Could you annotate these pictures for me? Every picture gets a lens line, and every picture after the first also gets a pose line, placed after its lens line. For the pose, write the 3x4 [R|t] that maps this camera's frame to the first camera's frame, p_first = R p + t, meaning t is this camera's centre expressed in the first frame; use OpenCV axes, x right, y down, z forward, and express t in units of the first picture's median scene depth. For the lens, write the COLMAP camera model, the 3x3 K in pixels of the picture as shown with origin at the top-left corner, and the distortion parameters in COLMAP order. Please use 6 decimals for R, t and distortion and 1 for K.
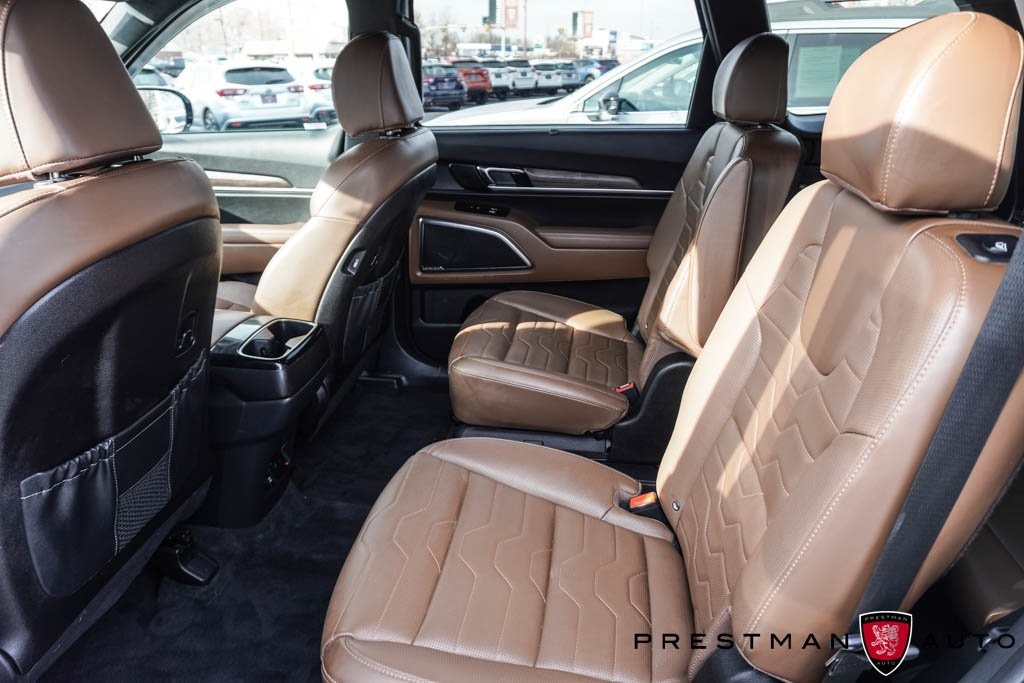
lens RADIAL K [[669.4, 0, 507.3], [0, 669.4, 337.5], [0, 0, 1]] dist [-0.035944, 0.017343]
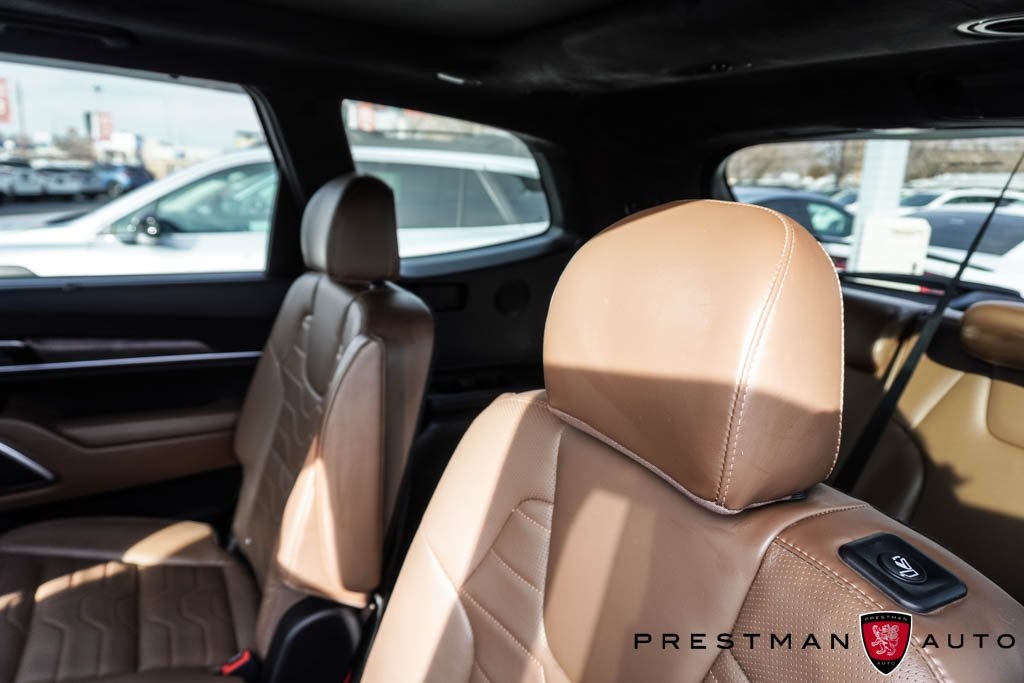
lens RADIAL K [[669.4, 0, 508.2], [0, 669.4, 347.3], [0, 0, 1]] dist [-0.035944, 0.017343]
pose [[0.800990, -0.086827, 0.592348, 0.021563], [0.168939, 0.981997, -0.084503, -0.111954], [-0.574347, 0.167757, 0.801239, 0.205929]]
